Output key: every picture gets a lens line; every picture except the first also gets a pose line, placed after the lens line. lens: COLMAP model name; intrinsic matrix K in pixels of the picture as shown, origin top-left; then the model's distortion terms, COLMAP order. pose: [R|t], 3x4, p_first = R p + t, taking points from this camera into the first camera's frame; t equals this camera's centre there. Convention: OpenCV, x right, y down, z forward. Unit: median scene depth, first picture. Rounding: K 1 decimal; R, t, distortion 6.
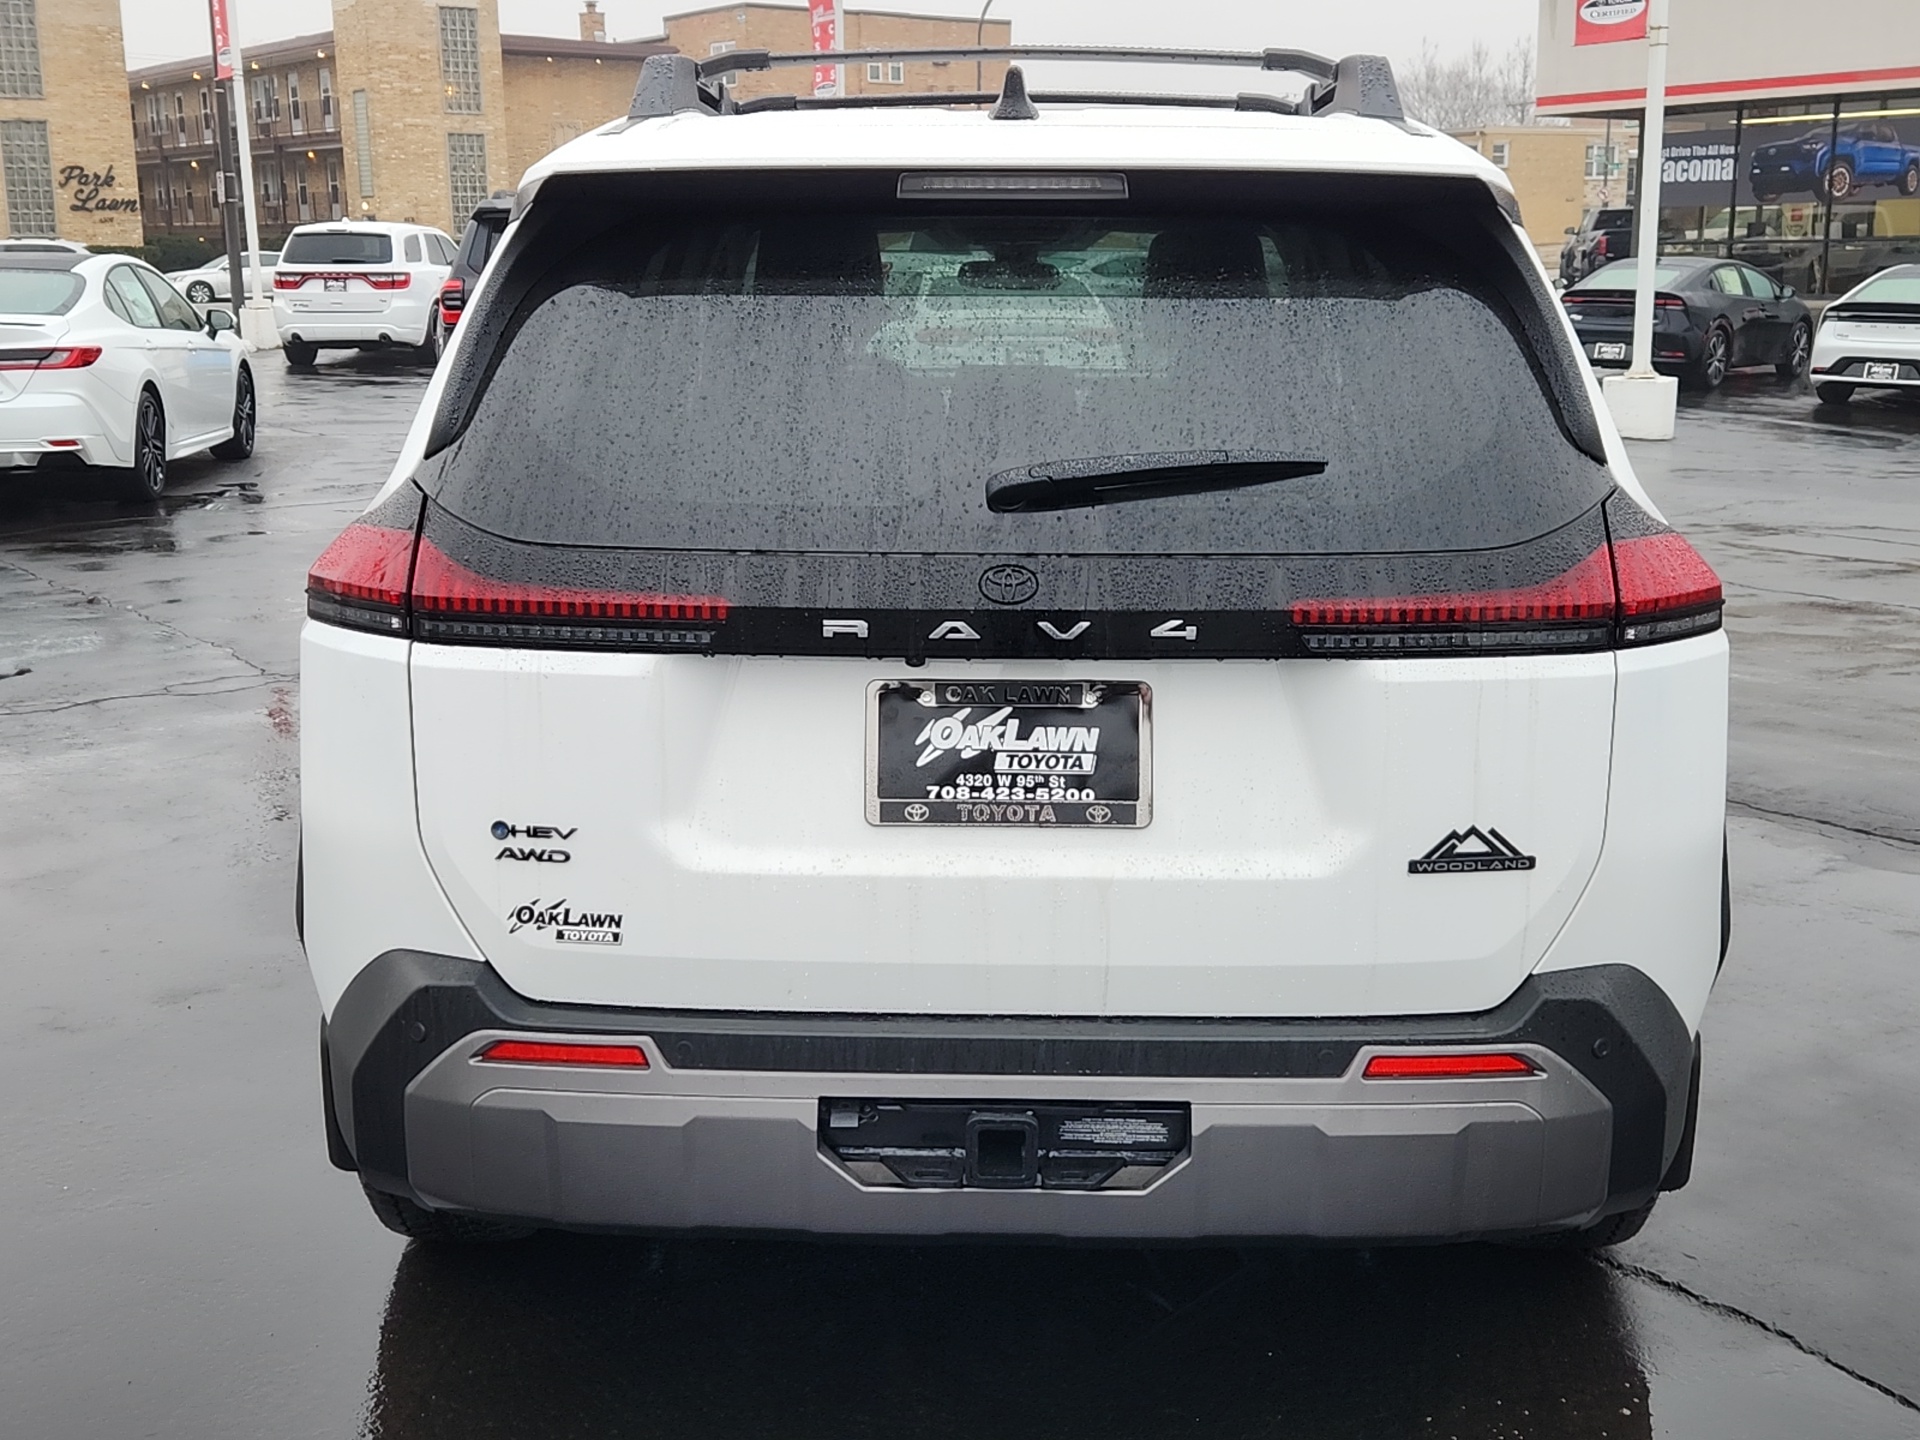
lens RADIAL K [[2206.7, 0, 960.0], [0, 2206.7, 720.0], [0, 0, 1]] dist [0.101486, -0.065838]
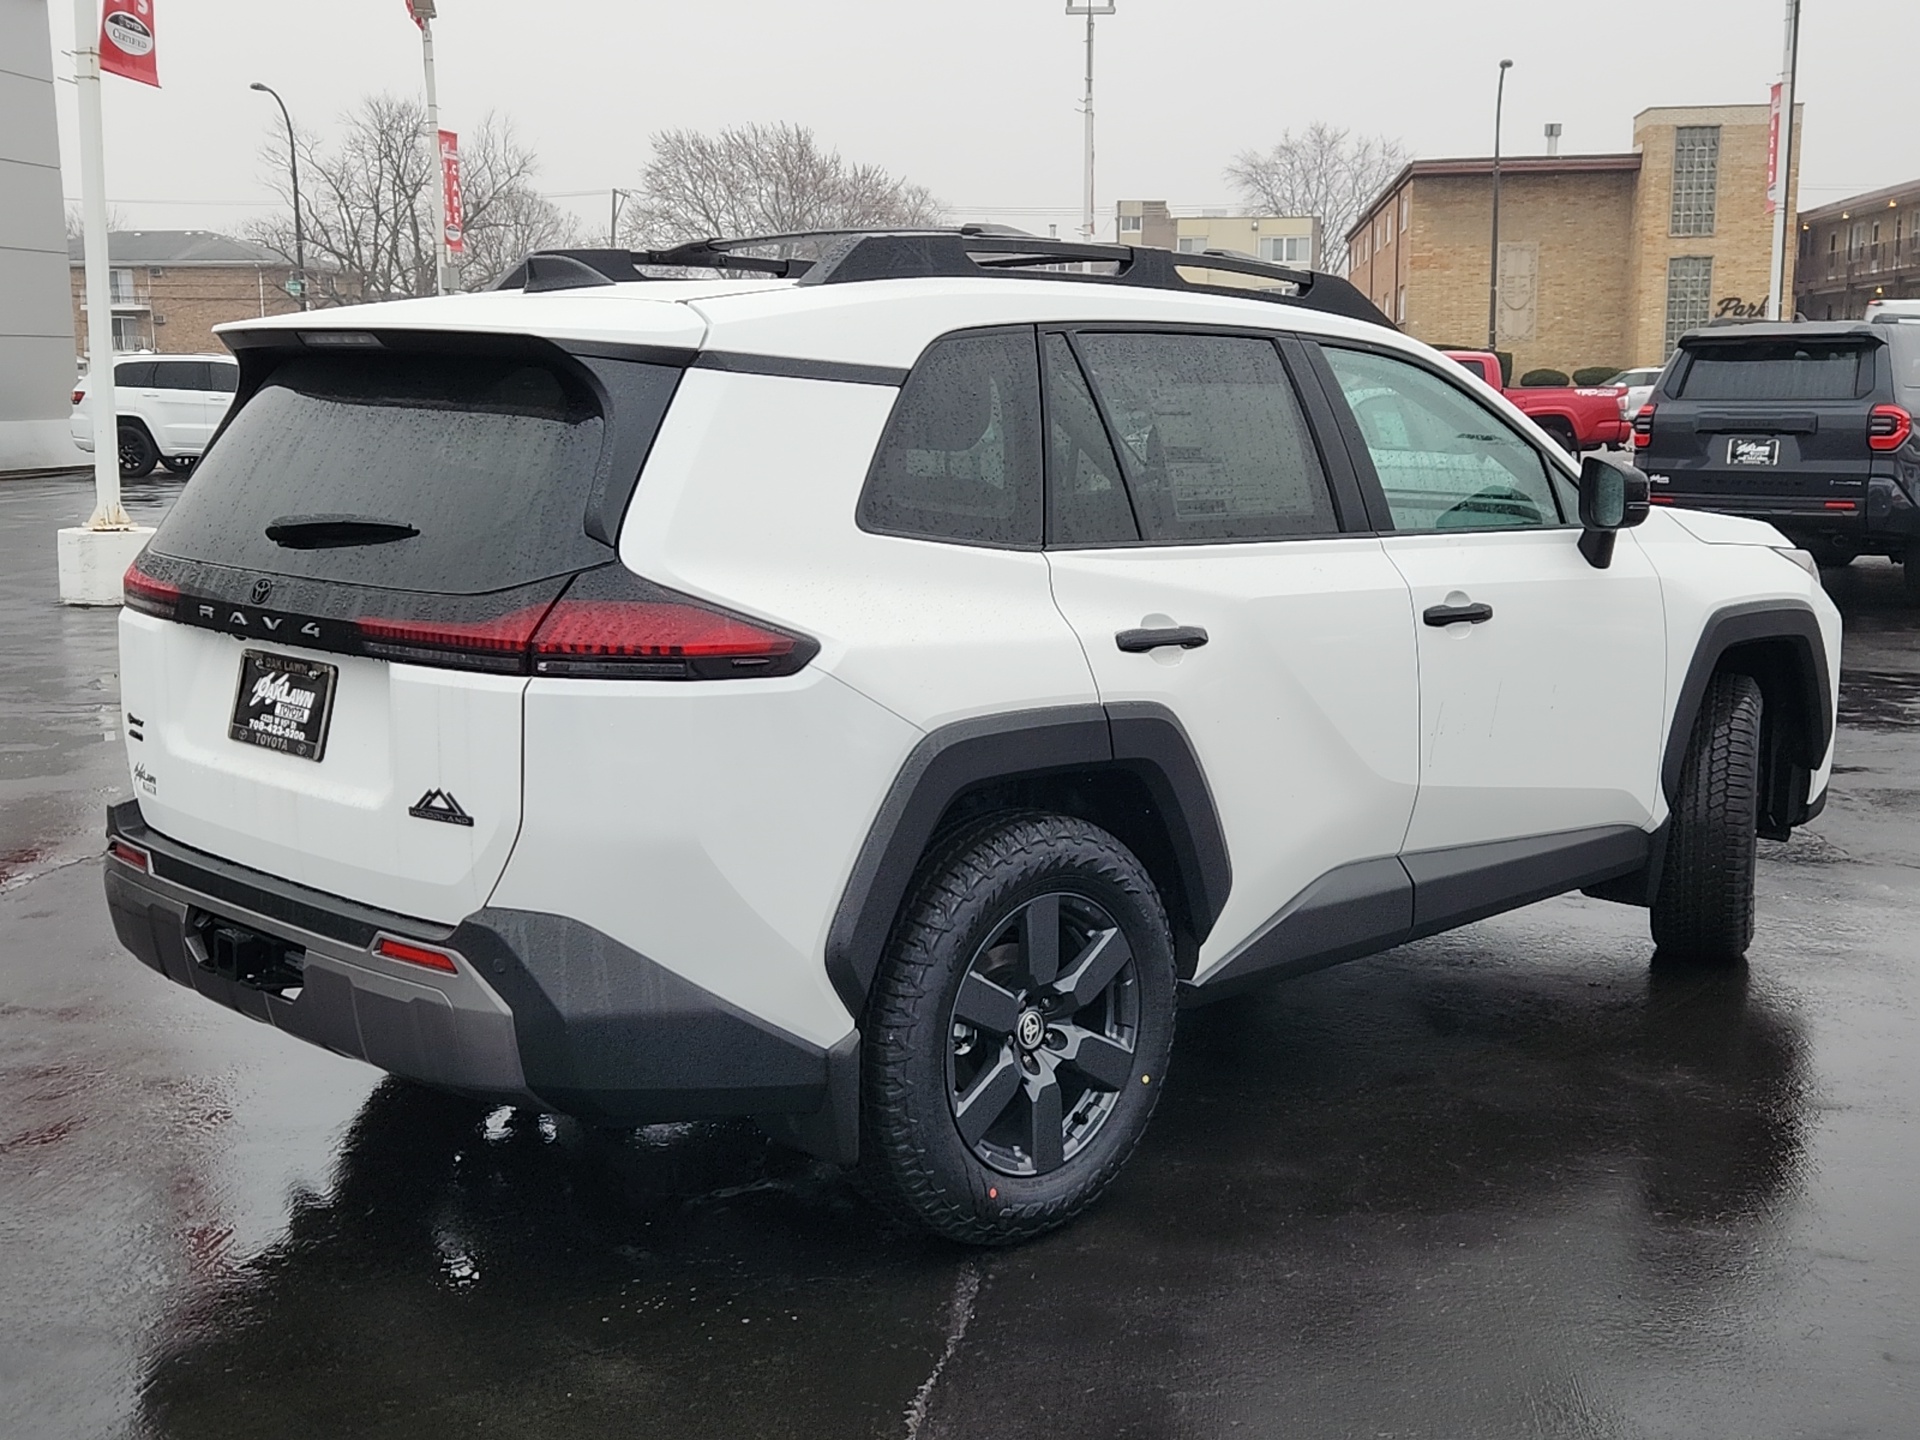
lens RADIAL K [[2206.7, 0, 960.0], [0, 2206.7, 720.0], [0, 0, 1]] dist [0.101486, -0.065838]
pose [[0.726450, 0.112448, -0.677957, 1.416843], [-0.148700, 0.988871, 0.004681, -0.051072], [0.670939, 0.097412, 0.735087, 0.178567]]
